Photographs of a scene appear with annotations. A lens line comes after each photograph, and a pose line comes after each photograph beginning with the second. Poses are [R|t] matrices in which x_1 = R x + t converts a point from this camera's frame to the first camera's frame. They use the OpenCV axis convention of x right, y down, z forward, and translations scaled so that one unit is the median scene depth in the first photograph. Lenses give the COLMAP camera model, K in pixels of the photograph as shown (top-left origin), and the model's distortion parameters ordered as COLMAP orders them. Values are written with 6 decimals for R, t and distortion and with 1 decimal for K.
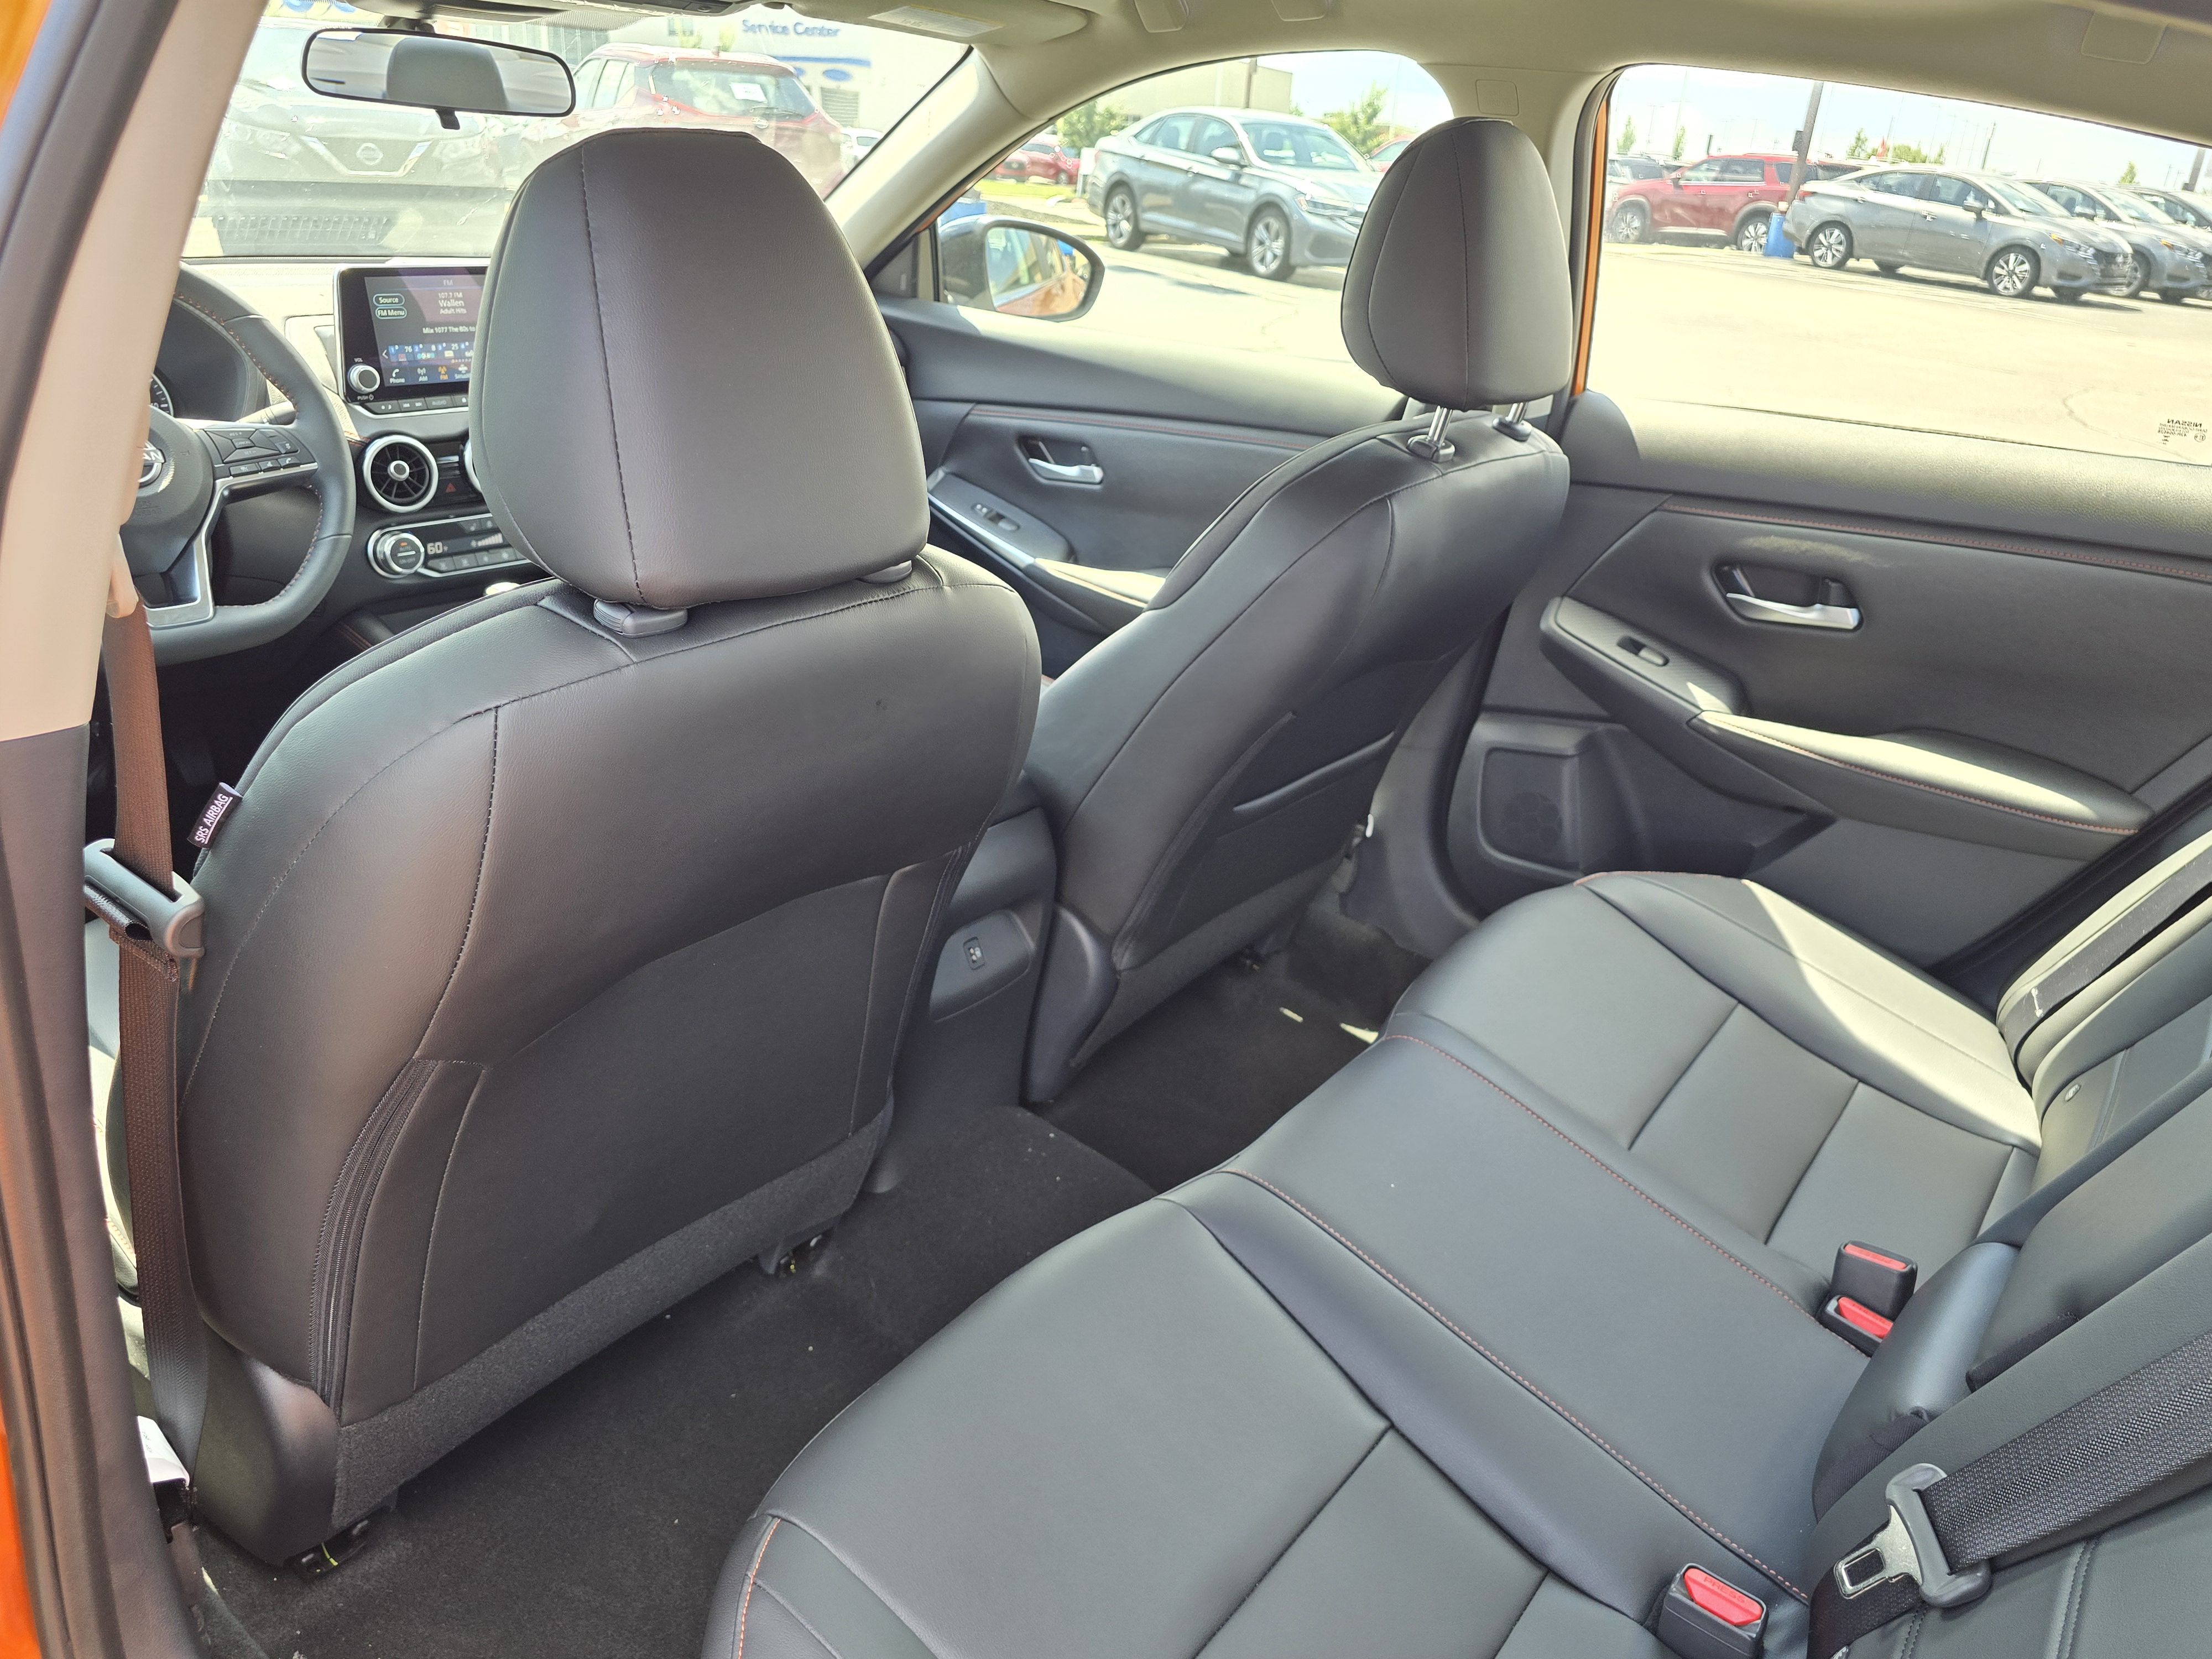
lens RADIAL K [[1535.8, 0, 1108.5], [0, 1535.8, 813.7], [0, 0, 1]] dist [0.061027, -0.059569]
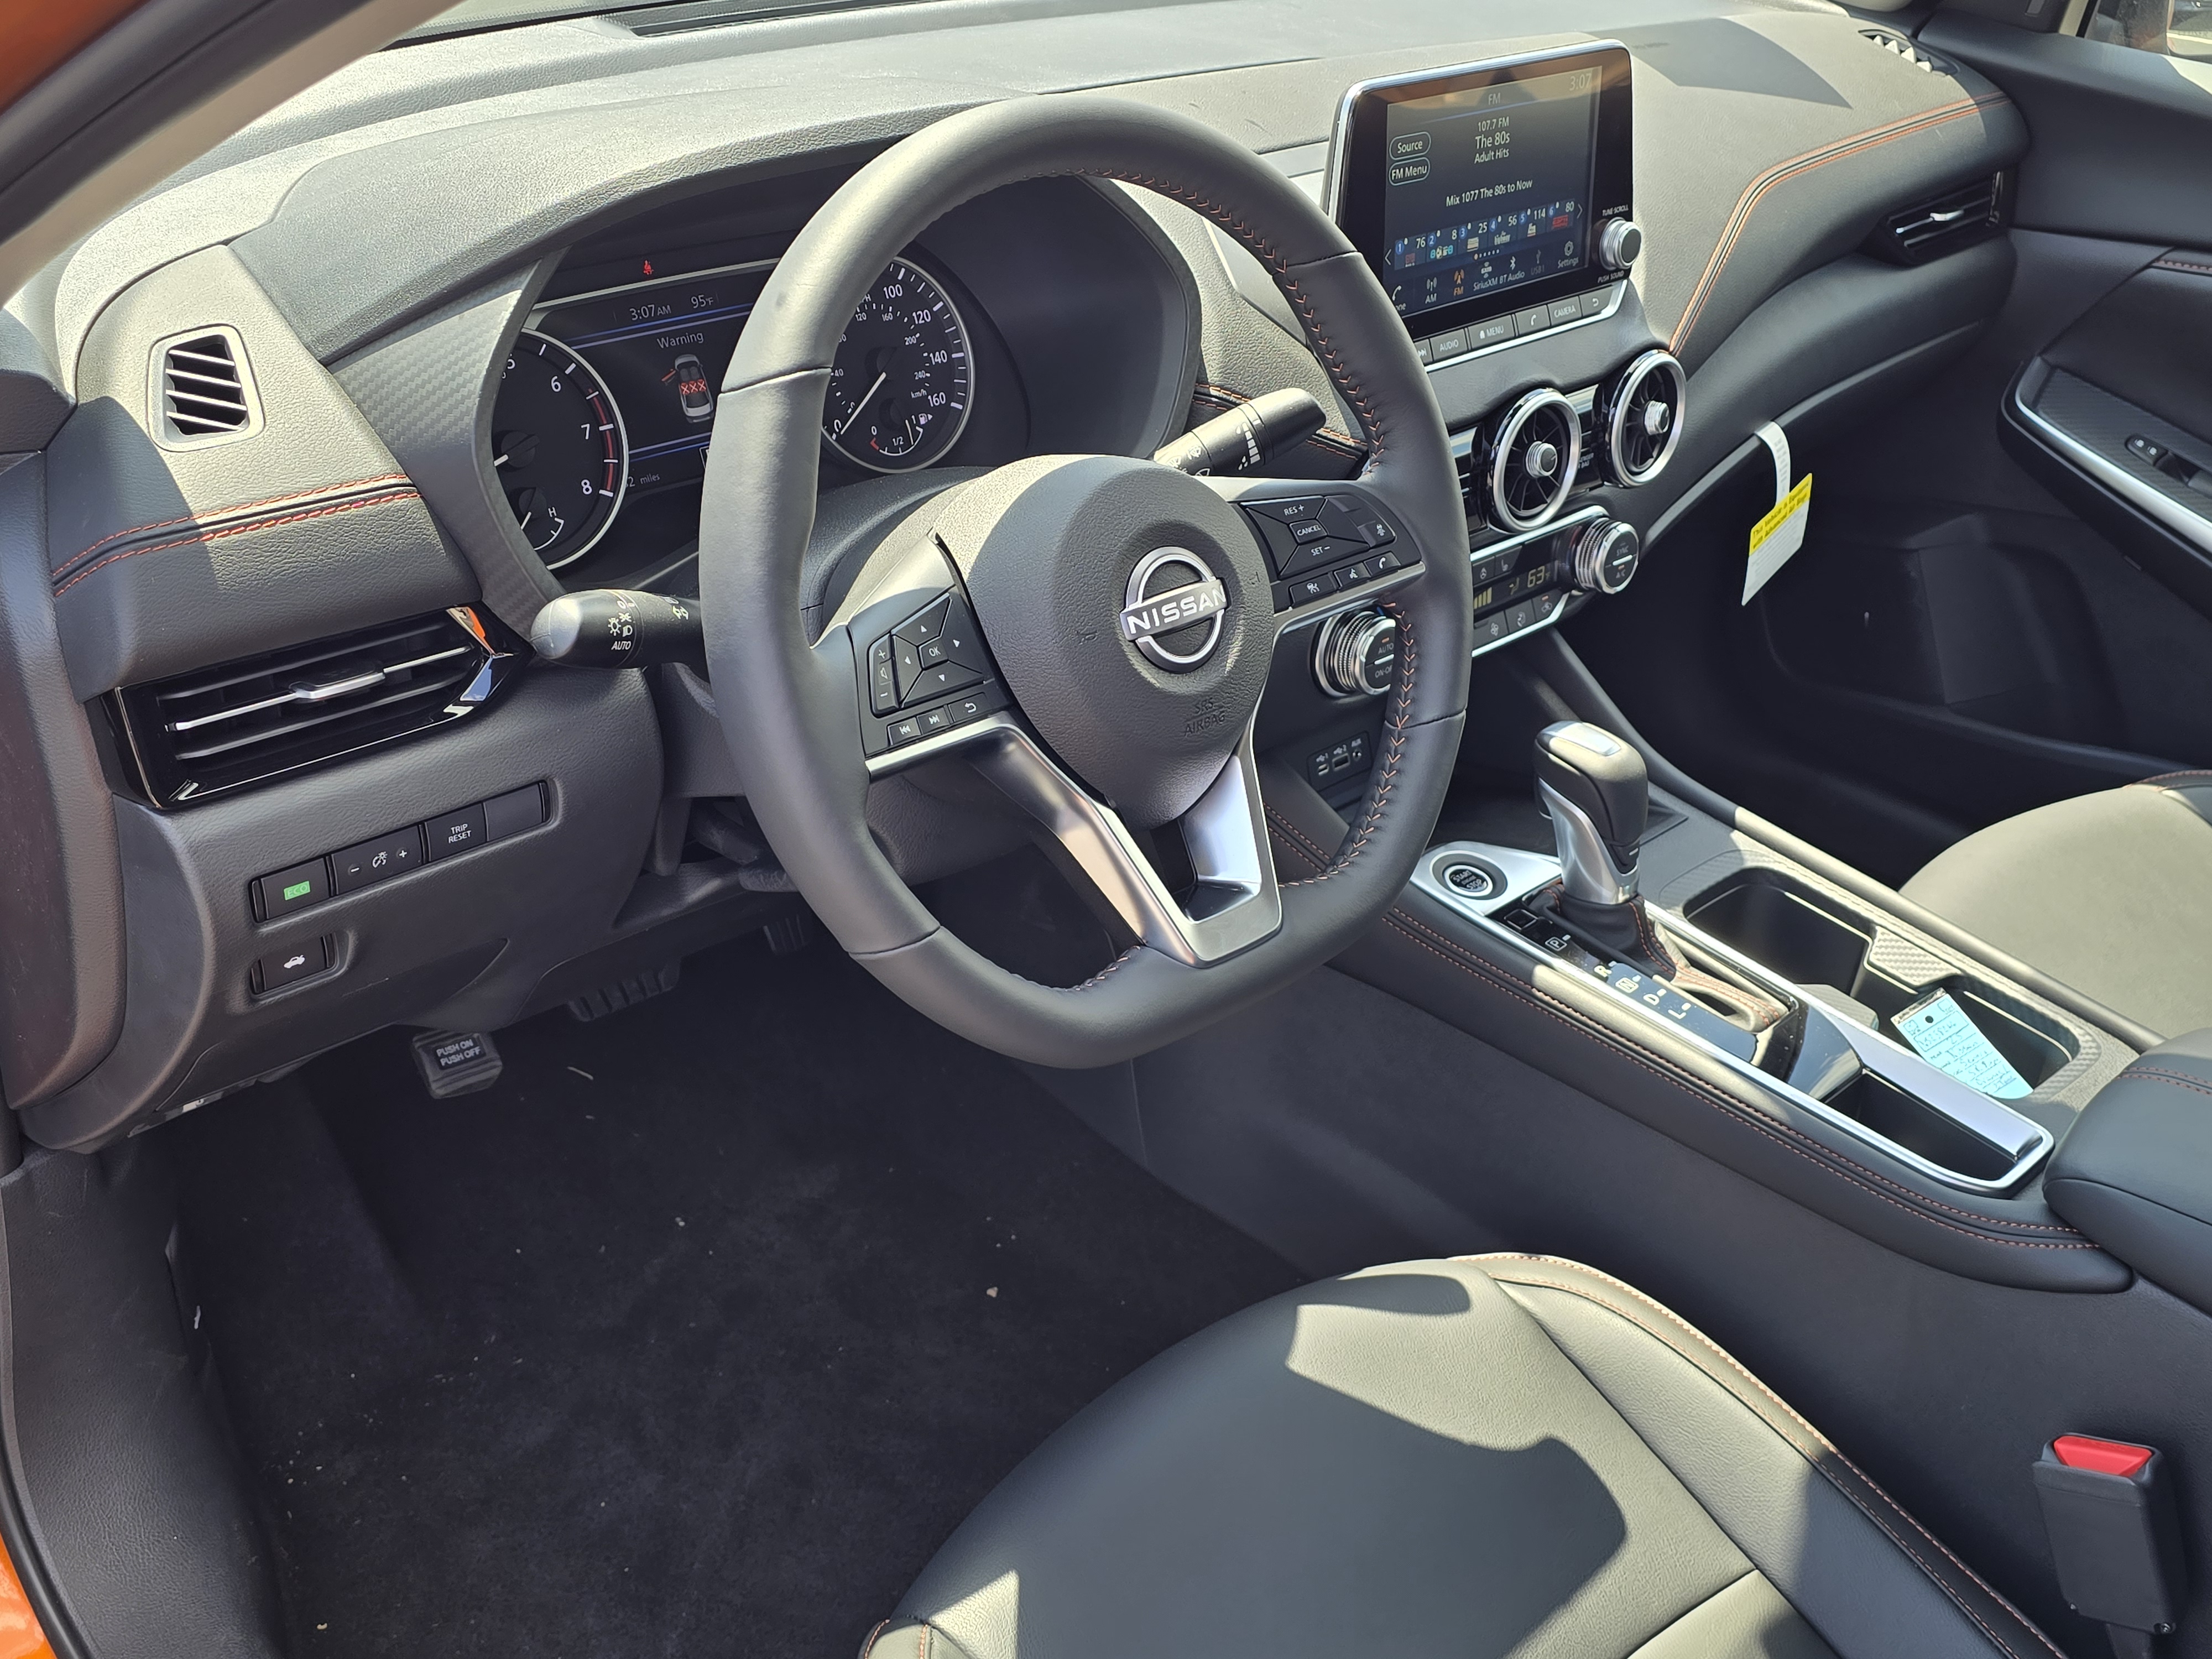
lens RADIAL K [[2202.2, 0, 1136.1], [0, 2202.2, 830.2], [0, 0, 1]] dist [0.070236, 0.000000]
pose [[0.993686, 0.058827, -0.095536, -0.450185], [-0.047730, 0.992271, 0.114547, -0.185396], [0.101536, -0.109264, 0.988813, 0.269483]]
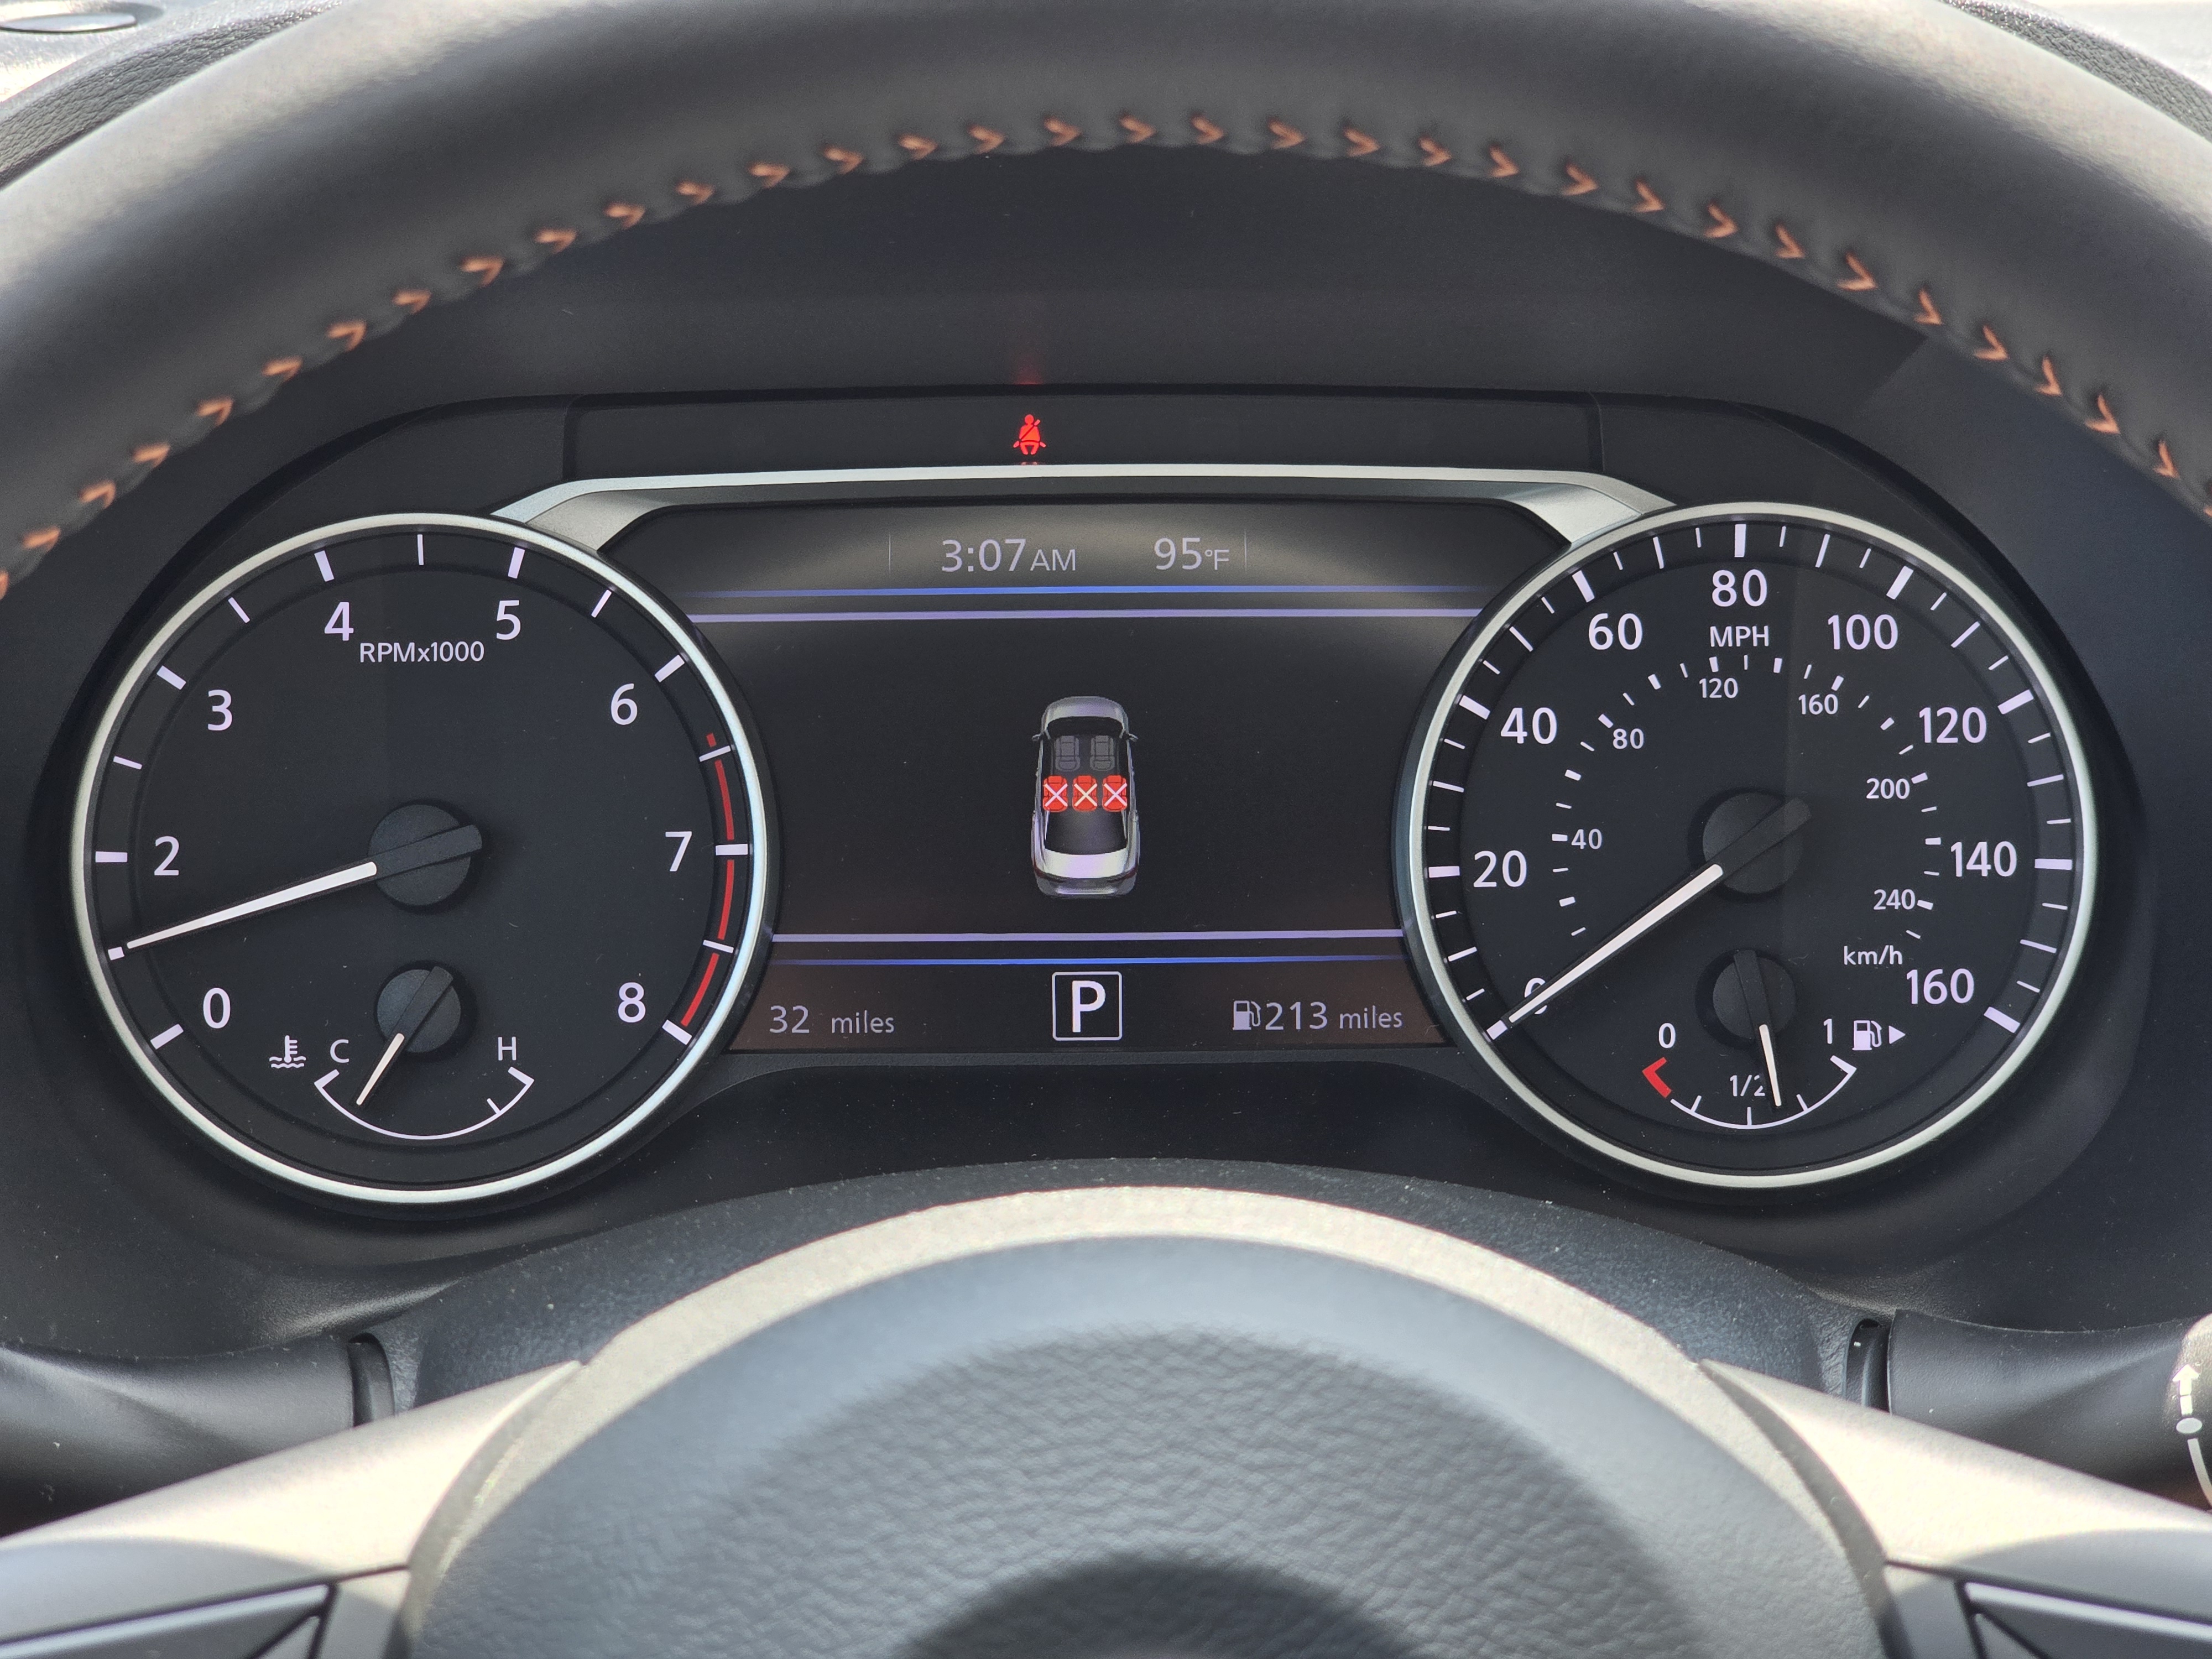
lens RADIAL K [[4357.2, 0, 1081.5], [0, 4357.2, 682.6], [0, 0, 1]] dist [-0.117780, 0.000000]
pose [[0.649593, 0.173854, -0.740138, -0.337957], [-0.269102, 0.963060, -0.009964, -0.238226], [0.711065, 0.205645, 0.672381, 0.613068]]
